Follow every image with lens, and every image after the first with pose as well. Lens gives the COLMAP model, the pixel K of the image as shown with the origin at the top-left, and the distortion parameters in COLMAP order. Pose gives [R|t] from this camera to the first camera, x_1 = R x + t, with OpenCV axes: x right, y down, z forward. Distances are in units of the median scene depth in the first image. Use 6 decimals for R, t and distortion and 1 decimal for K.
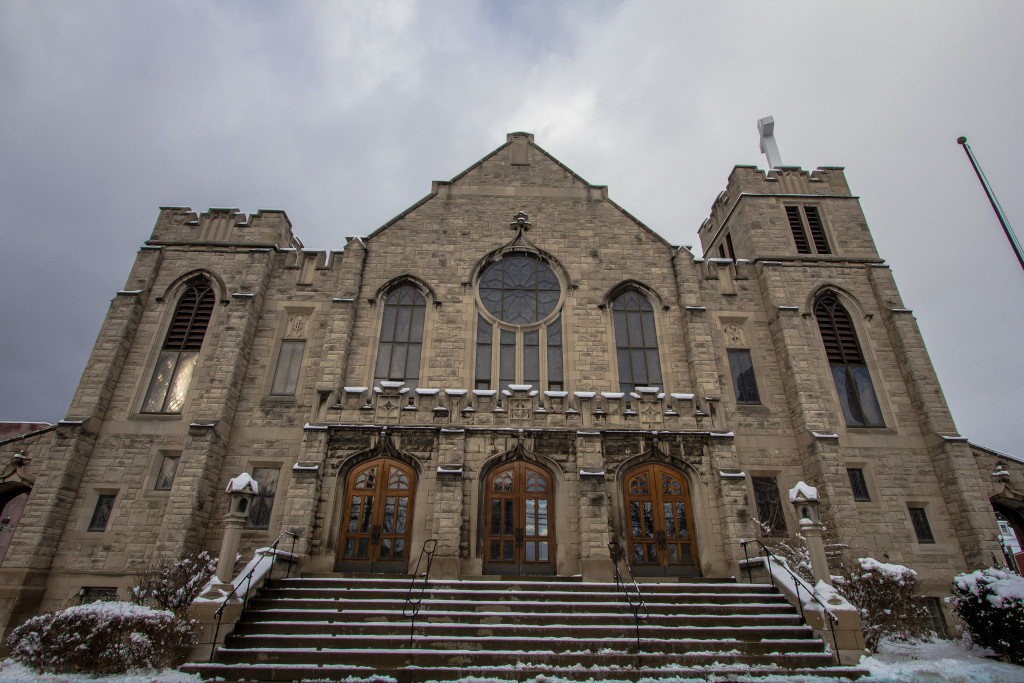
lens RADIAL K [[518.8, 0, 512.3], [0, 518.8, 345.6], [0, 0, 1]] dist [-0.012803, 0.003362]
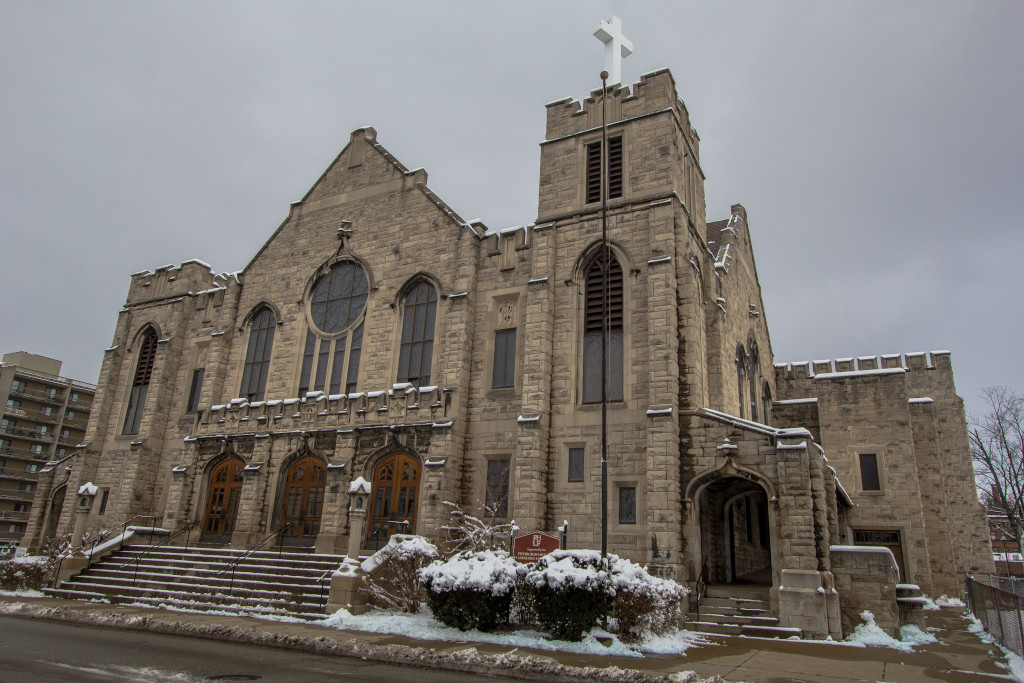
lens RADIAL K [[693.5, 0, 513.4], [0, 693.5, 342.0], [0, 0, 1]] dist [-0.001524, 0.006887]
pose [[0.869103, -0.121923, -0.479369, 1.115051], [0.182718, 0.979733, 0.082086, -0.077334], [0.459645, -0.158931, 0.873766, -0.141434]]
